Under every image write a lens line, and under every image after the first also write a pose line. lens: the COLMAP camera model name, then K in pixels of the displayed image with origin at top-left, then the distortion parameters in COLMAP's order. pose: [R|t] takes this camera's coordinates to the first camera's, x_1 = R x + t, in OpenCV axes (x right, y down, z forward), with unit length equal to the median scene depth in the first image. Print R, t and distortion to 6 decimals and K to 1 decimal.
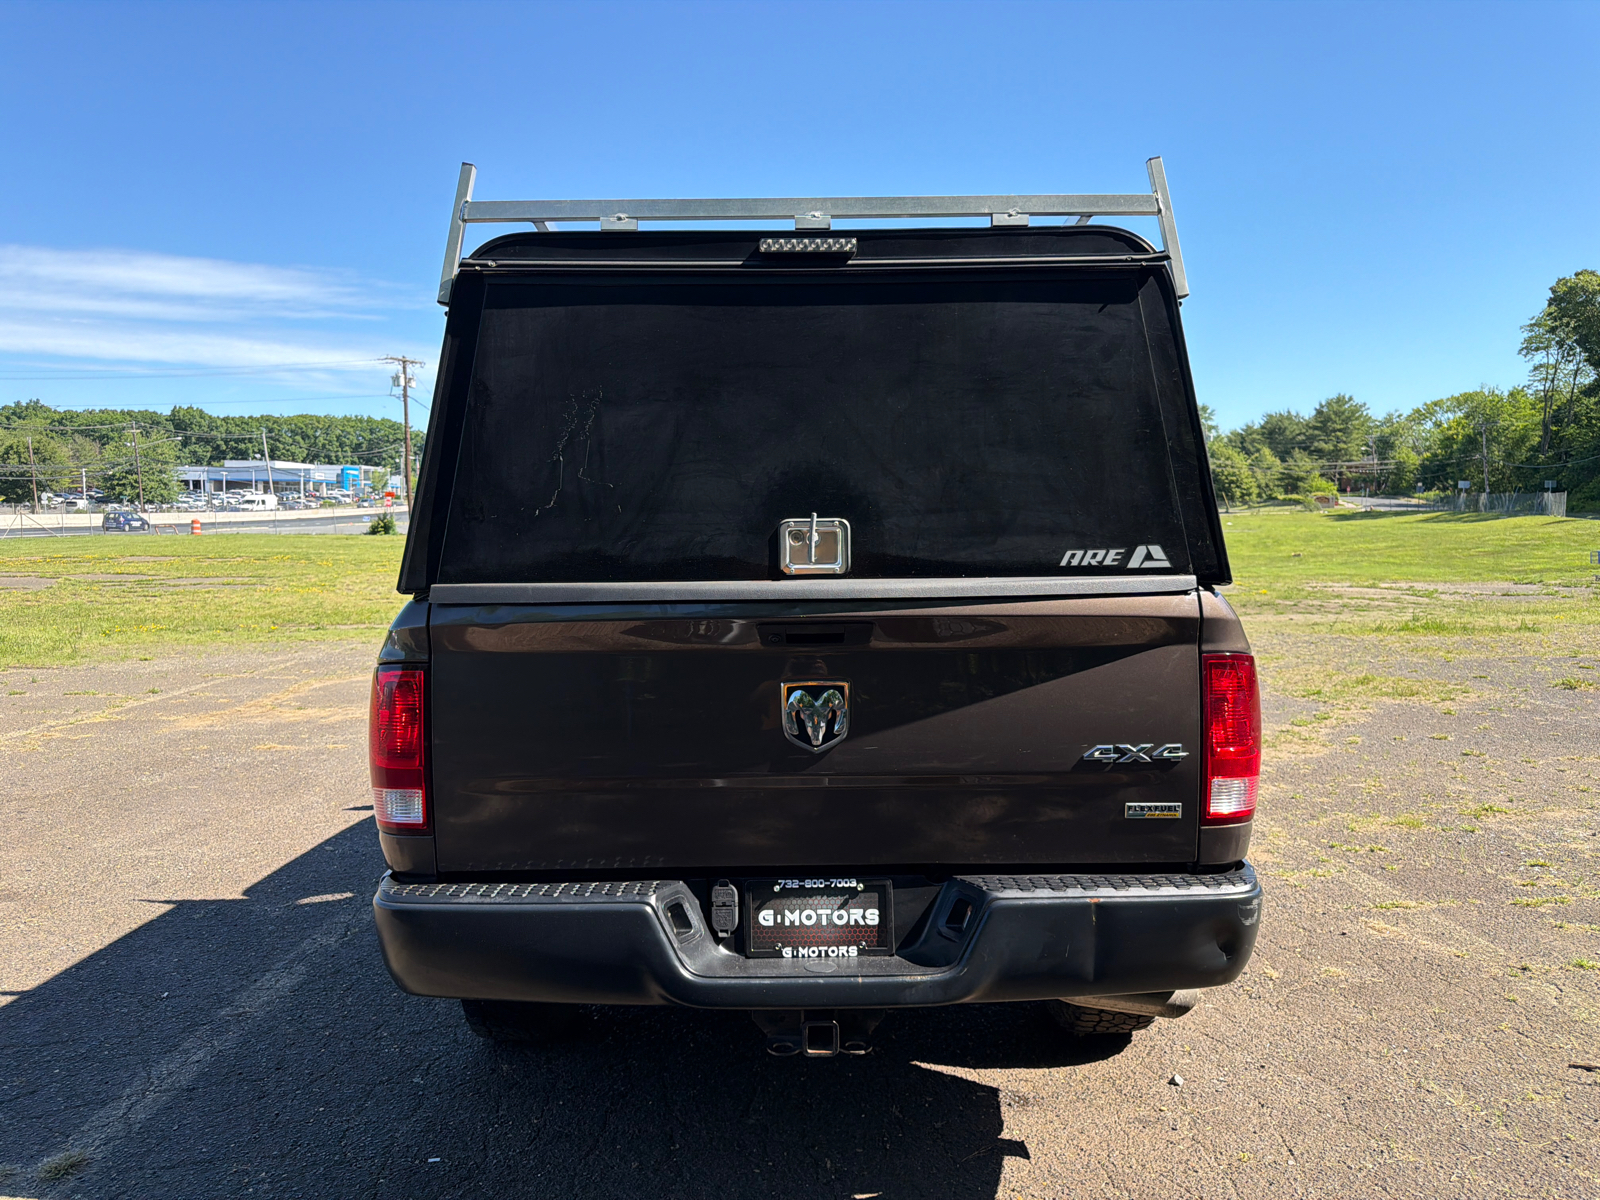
lens RADIAL K [[1138.7, 0, 778.2], [0, 1138.7, 595.1], [0, 0, 1]] dist [0.032511, -0.038834]
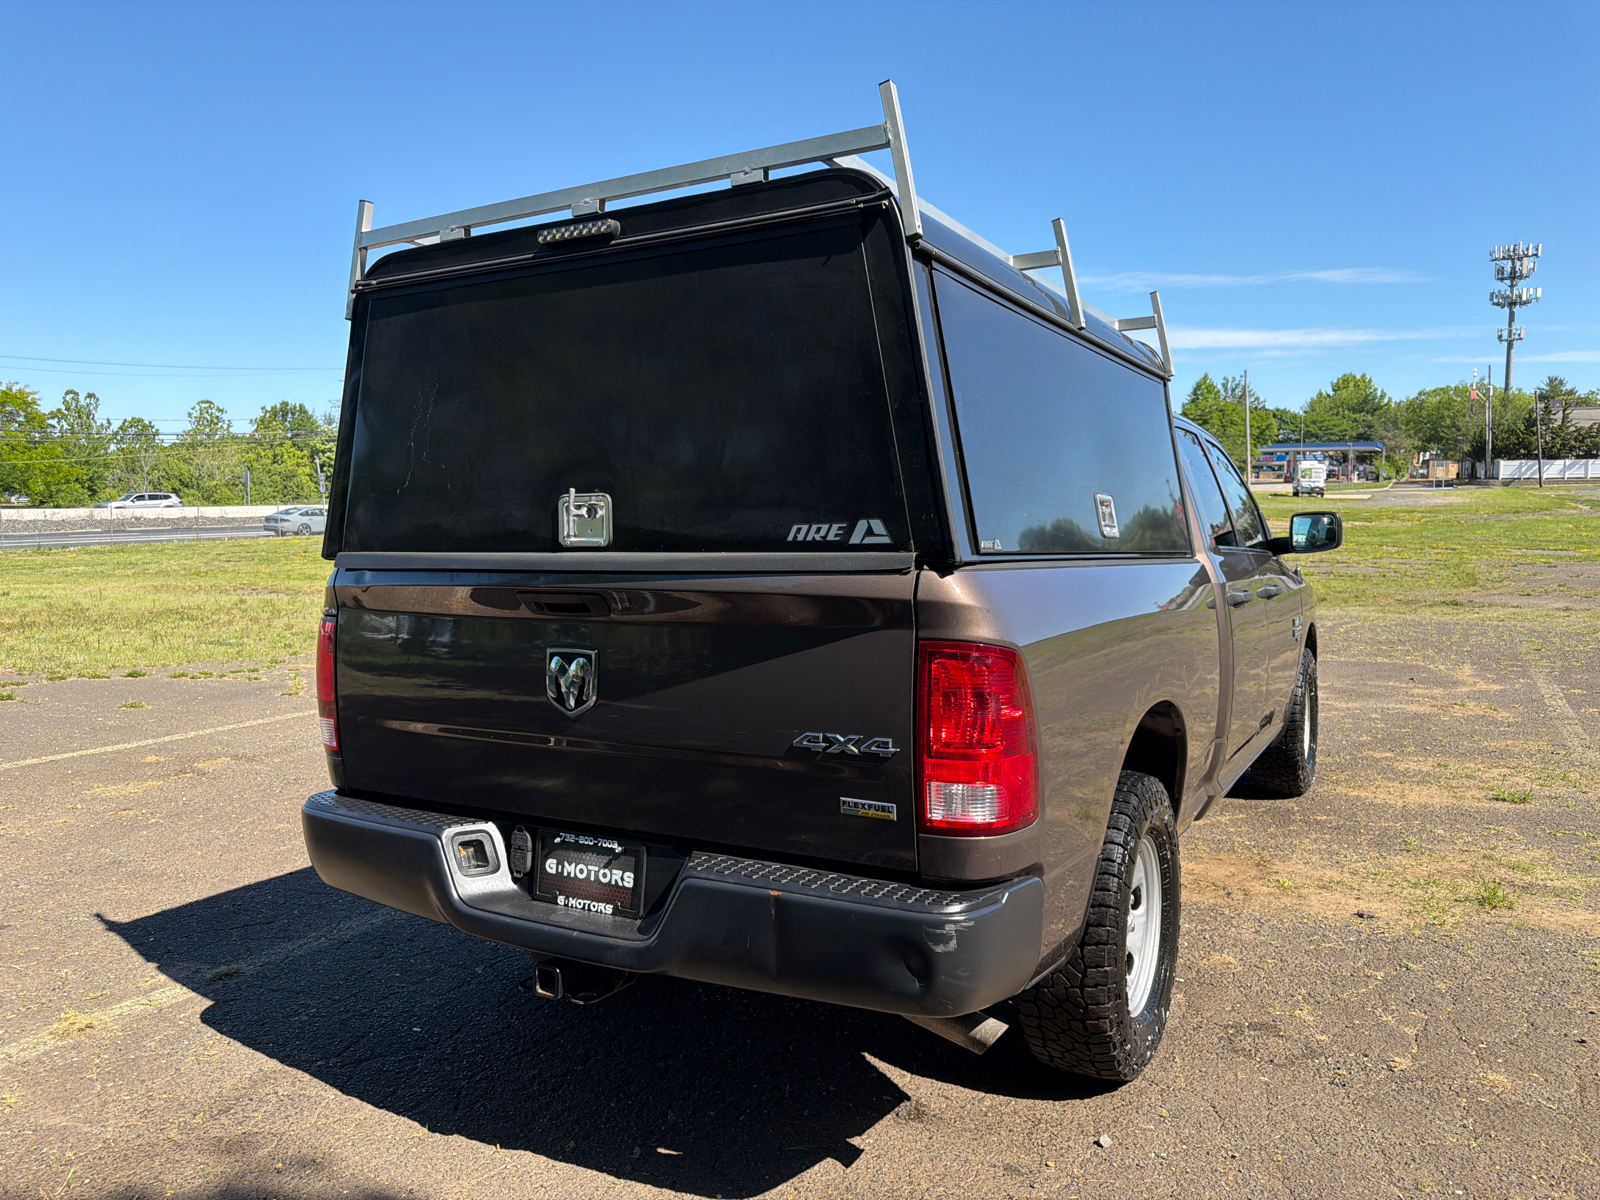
lens RADIAL K [[1138.7, 0, 800.1], [0, 1138.7, 599.6], [0, 0, 1]] dist [0.032511, -0.038834]
pose [[0.869406, 0.032673, -0.493018, 0.716911], [-0.020432, 0.999335, 0.030198, -0.005581], [0.493676, -0.016181, 0.869495, 0.183391]]
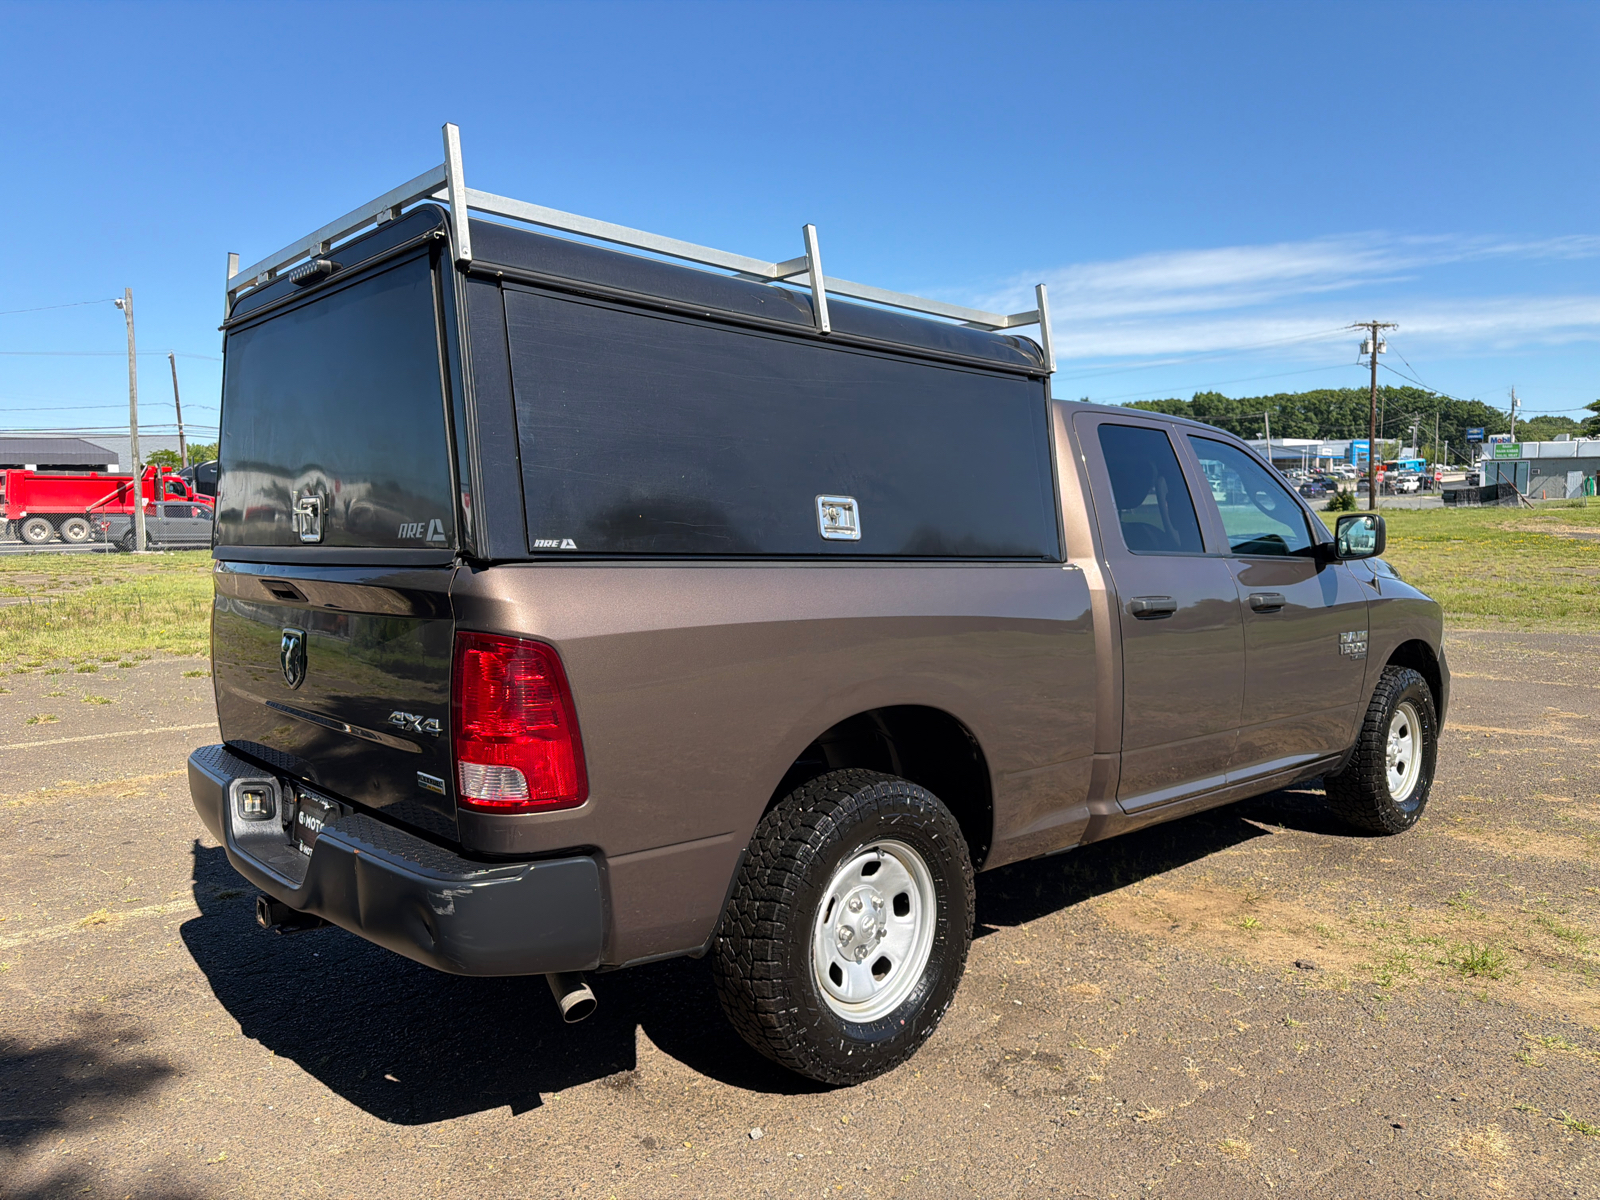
lens RADIAL K [[1138.7, 0, 802.4], [0, 1138.7, 601.2], [0, 0, 1]] dist [0.032511, -0.038834]
pose [[0.678373, 0.054132, -0.732721, 1.267601], [-0.036048, 0.998533, 0.040396, -0.023765], [0.733833, -0.000991, 0.679330, 0.551576]]
